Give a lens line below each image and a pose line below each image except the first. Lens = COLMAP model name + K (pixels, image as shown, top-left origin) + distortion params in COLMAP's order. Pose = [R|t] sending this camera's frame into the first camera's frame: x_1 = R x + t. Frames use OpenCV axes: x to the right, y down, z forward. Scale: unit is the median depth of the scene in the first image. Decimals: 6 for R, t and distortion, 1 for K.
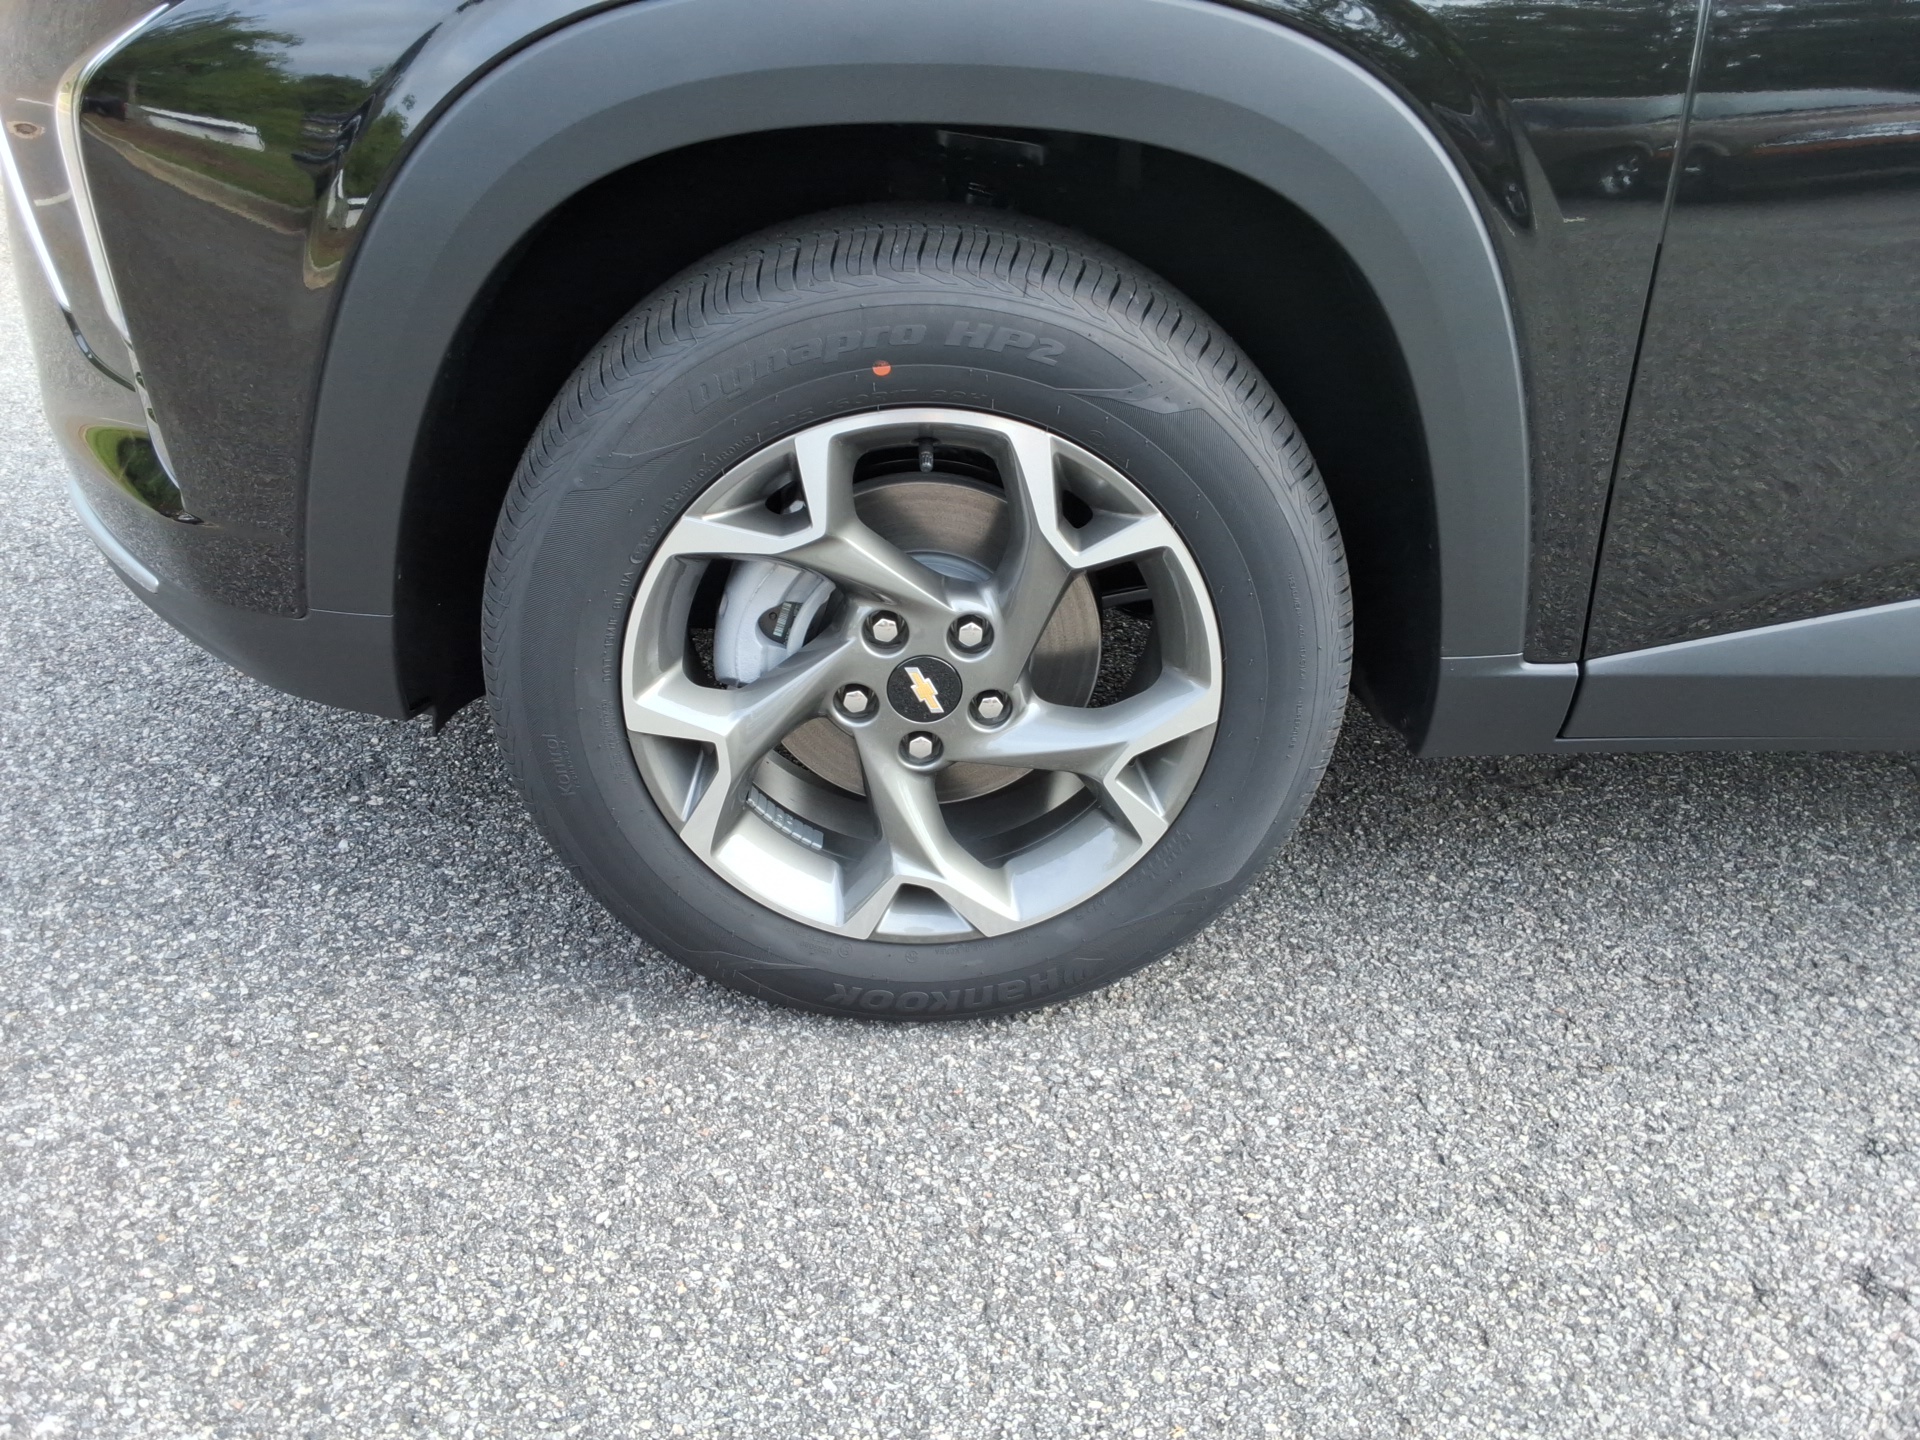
lens RADIAL K [[1537.9, 0, 972.4], [0, 1537.9, 706.4], [0, 0, 1]] dist [0.083012, -0.139179]
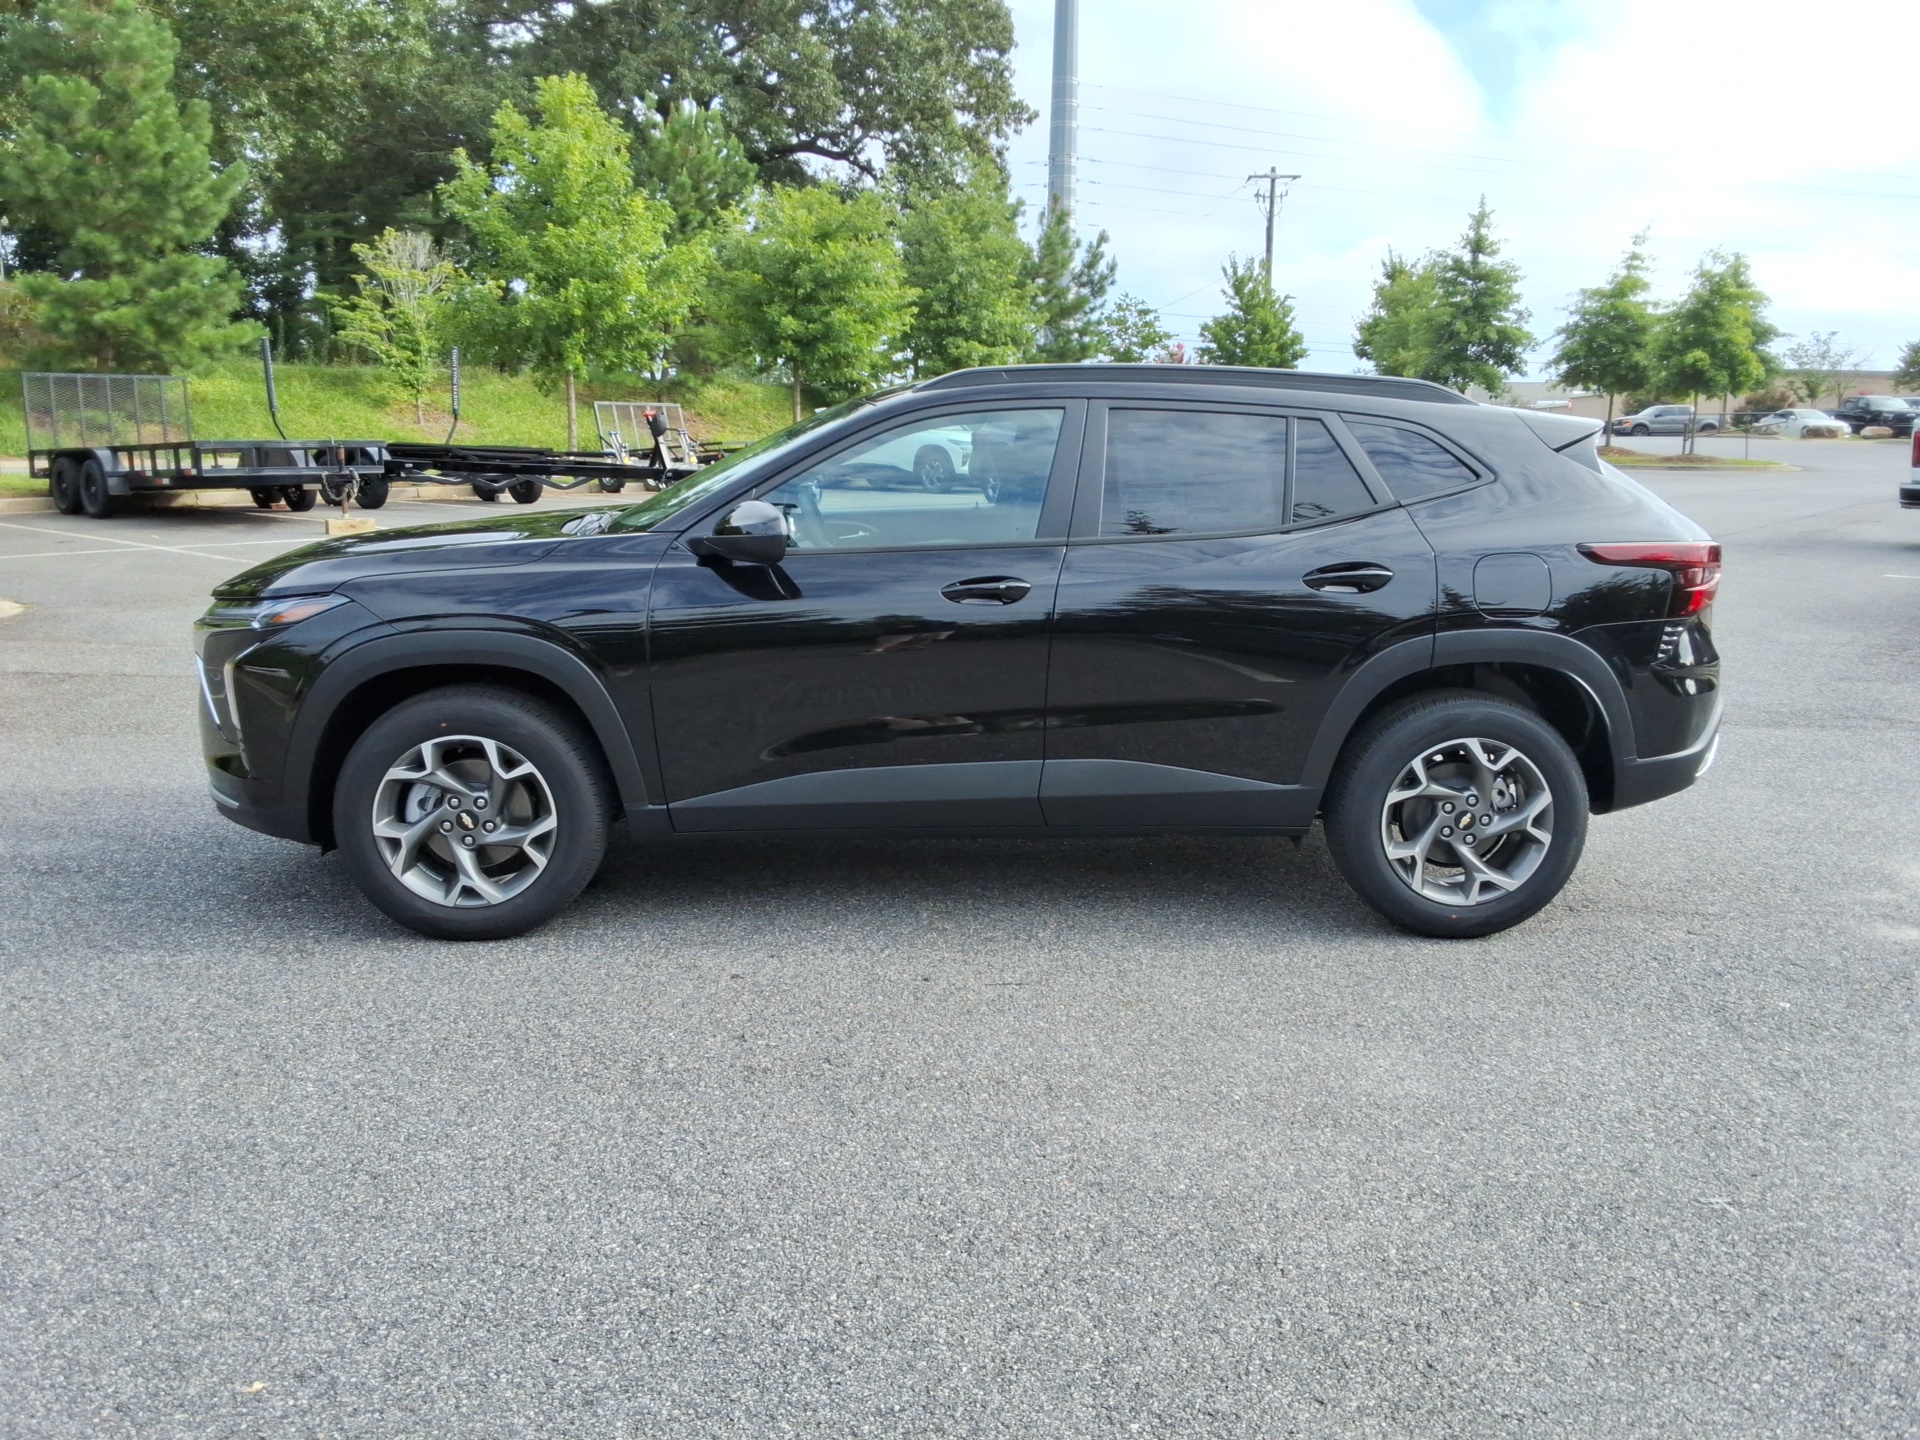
lens RADIAL K [[1537.9, 0, 972.4], [0, 1537.9, 706.4], [0, 0, 1]] dist [0.083012, -0.139179]
pose [[0.999020, -0.044244, -0.001145, 1.073516], [0.041806, 0.951823, -0.303784, 0.816682], [0.014530, 0.303438, 0.952740, -2.246580]]
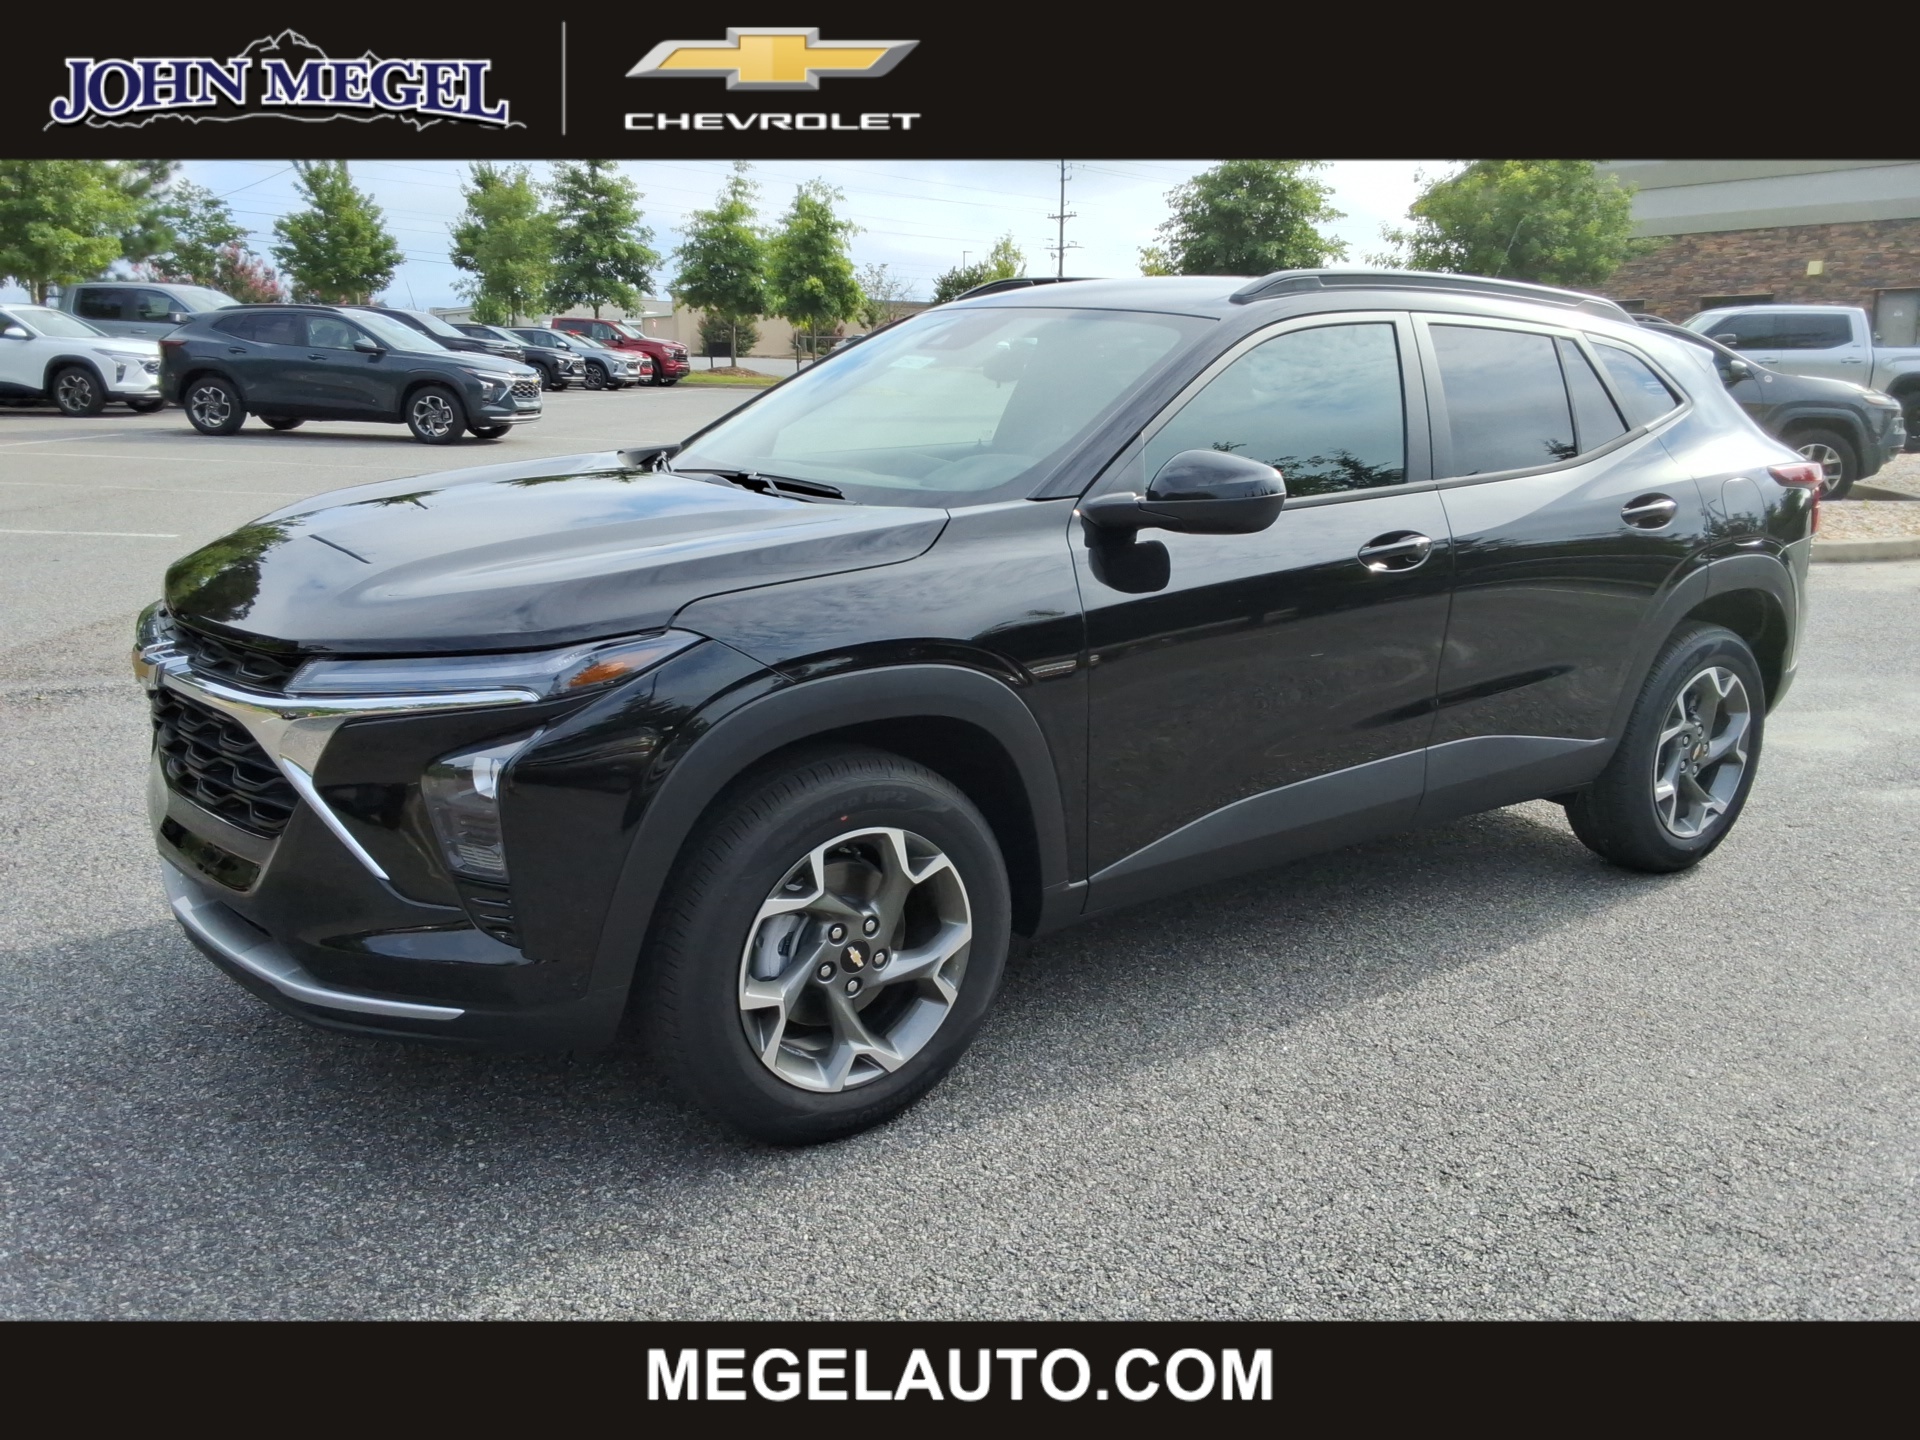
lens RADIAL K [[1537.9, 0, 972.4], [0, 1537.9, 706.4], [0, 0, 1]] dist [0.083012, -0.139179]
pose [[0.824310, -0.158741, 0.543428, -1.020419], [0.284927, 0.945782, -0.155925, 0.041786], [-0.489213, 0.283368, 0.824848, -0.974751]]
